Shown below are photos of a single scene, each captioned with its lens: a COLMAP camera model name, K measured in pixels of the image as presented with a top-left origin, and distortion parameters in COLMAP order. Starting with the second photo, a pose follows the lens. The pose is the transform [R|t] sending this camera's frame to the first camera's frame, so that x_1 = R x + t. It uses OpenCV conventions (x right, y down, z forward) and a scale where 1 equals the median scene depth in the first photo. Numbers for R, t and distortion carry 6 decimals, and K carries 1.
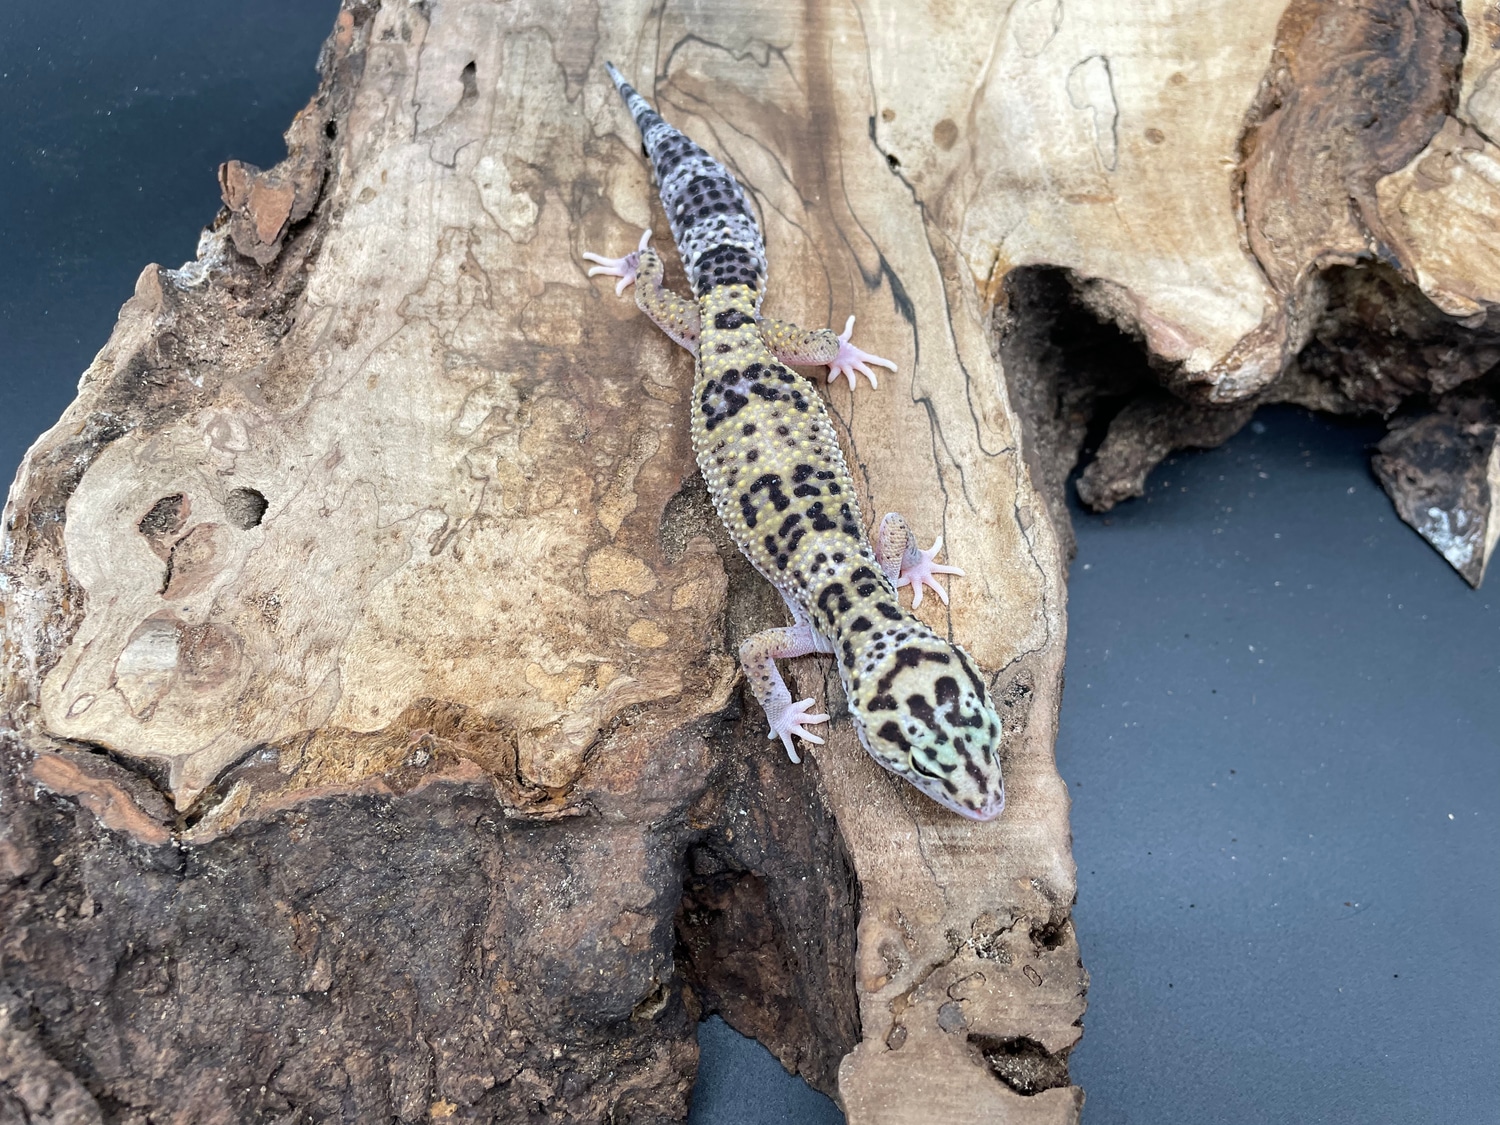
lens RADIAL K [[1240.6, 0, 772.4], [0, 1240.6, 565.2], [0, 0, 1]] dist [0.066406, -0.146245]
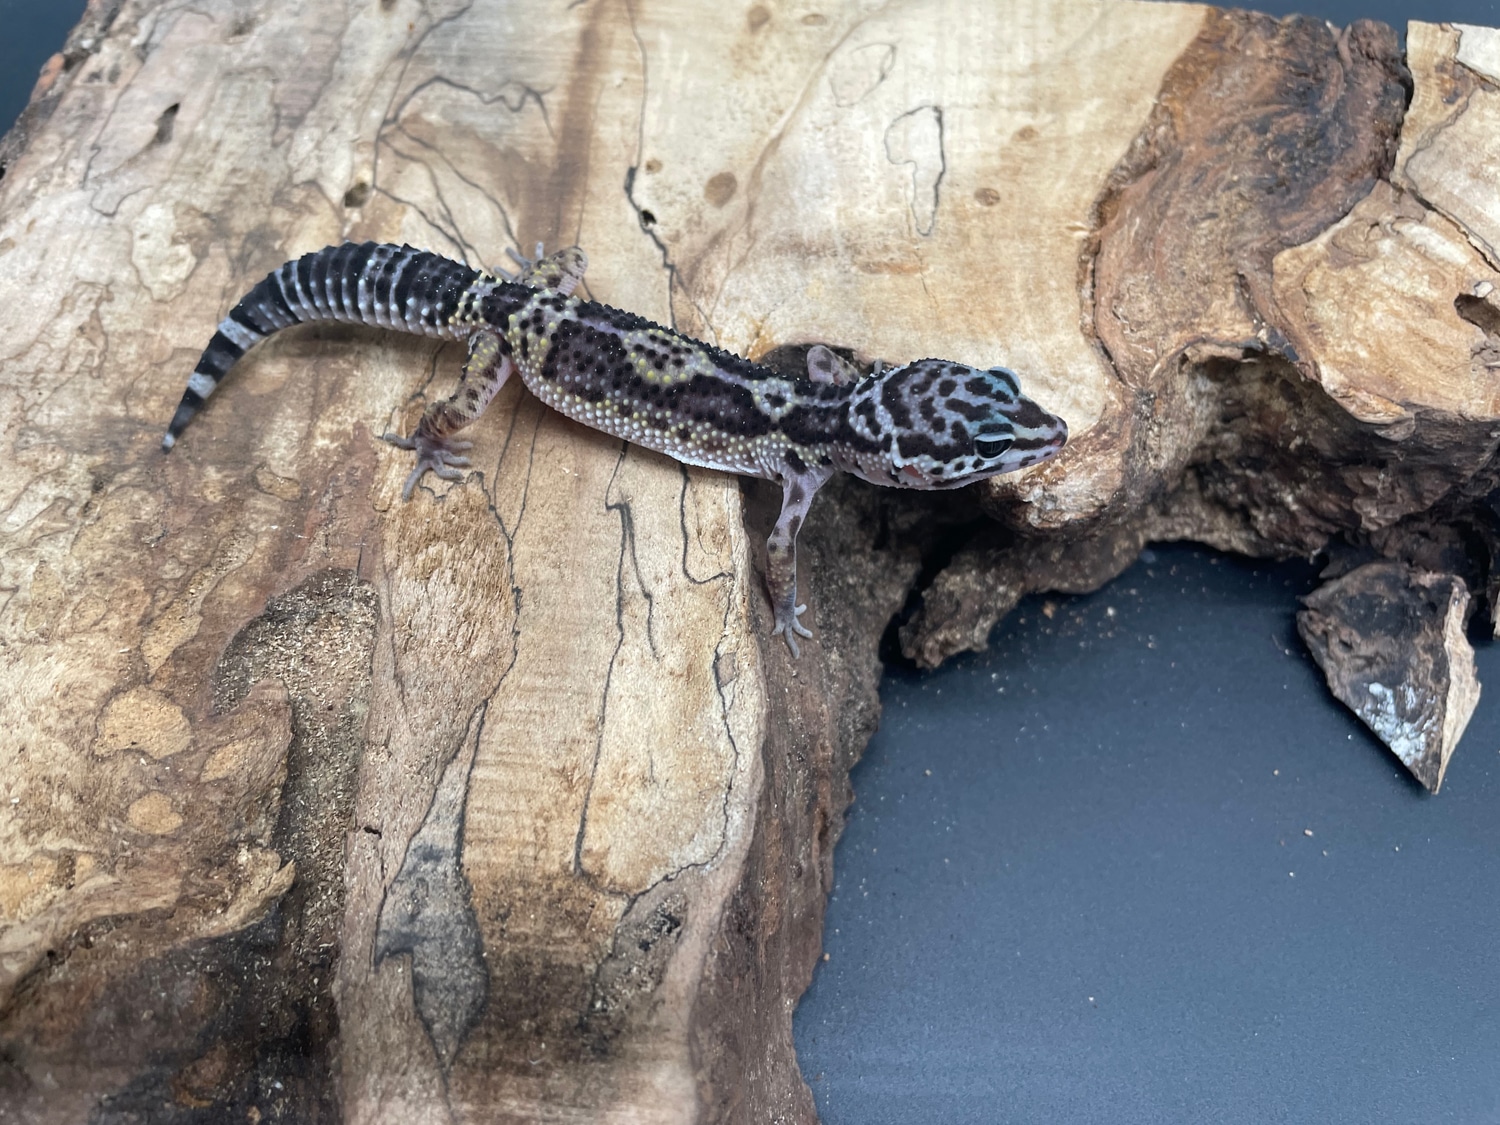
lens RADIAL K [[1240.6, 0, 769.0], [0, 1240.6, 555.7], [0, 0, 1]] dist [0.066406, -0.146245]
pose [[0.997345, 0.033654, -0.064582, 0.255183], [-0.041766, 0.990807, -0.128672, -0.011510], [0.059658, 0.131027, 0.989582, 0.268145]]
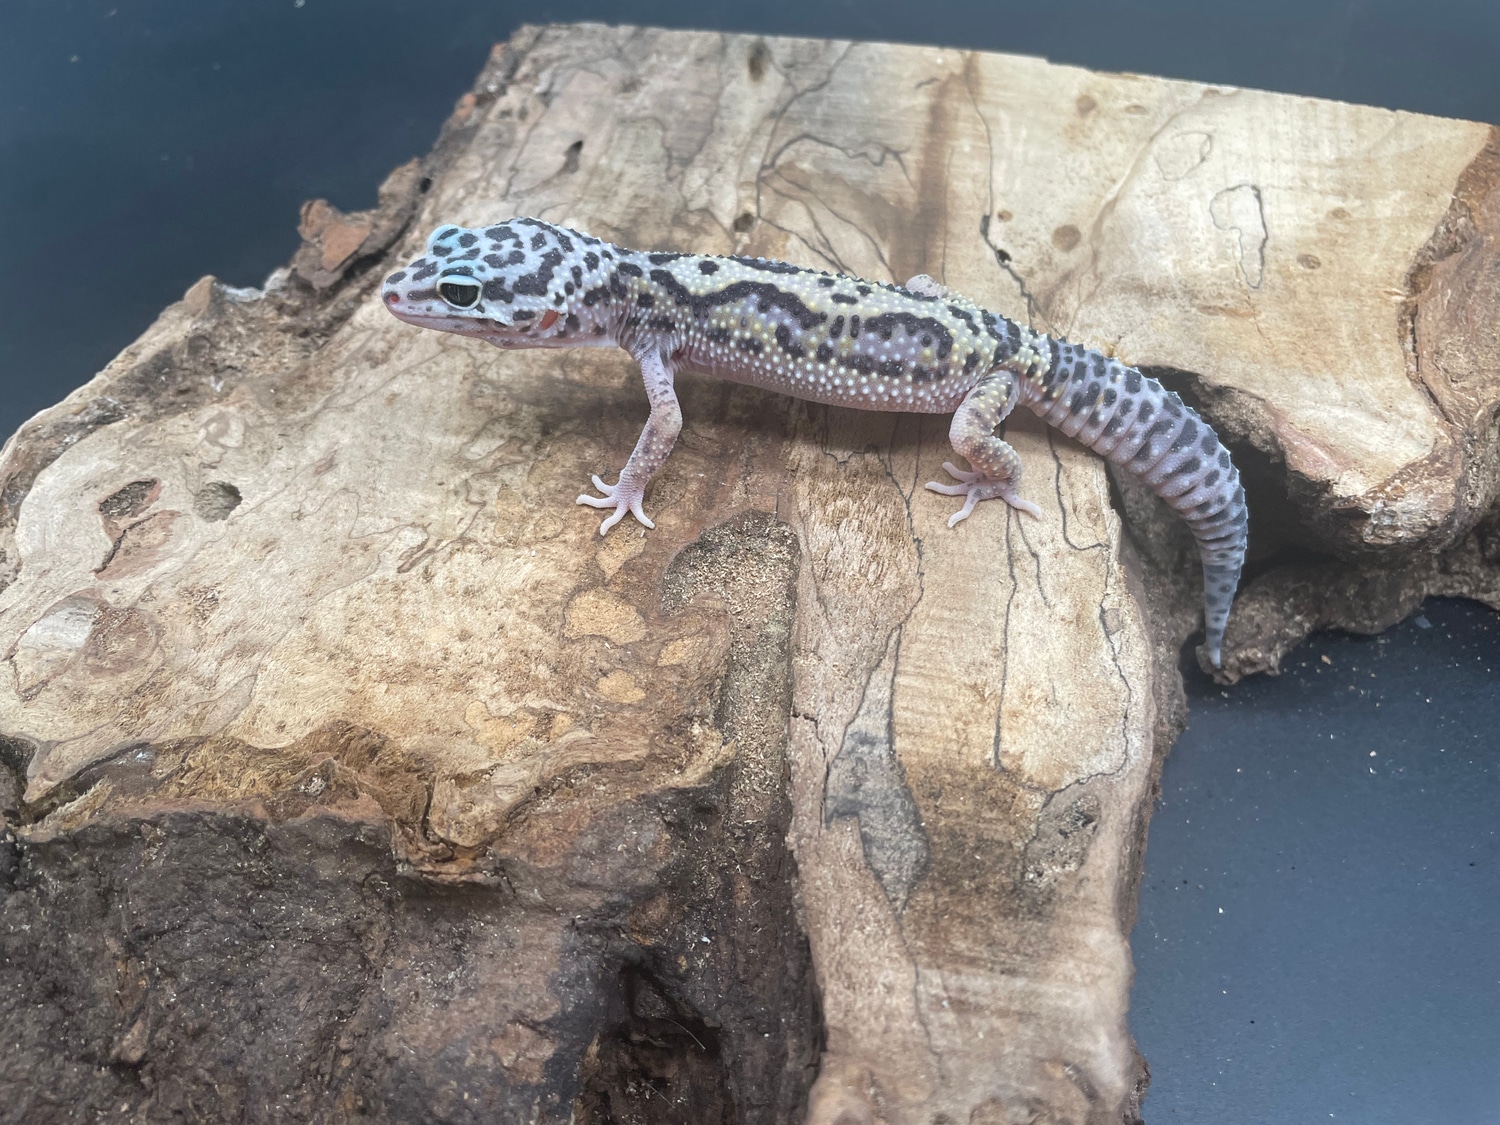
lens RADIAL K [[1240.6, 0, 755.9], [0, 1240.6, 561.7], [0, 0, 1]] dist [0.066406, -0.146245]
pose [[0.982760, 0.115703, -0.144210, 0.083894], [-0.146812, 0.962461, -0.228288, 0.132898], [0.112383, 0.245523, 0.962854, 0.181554]]
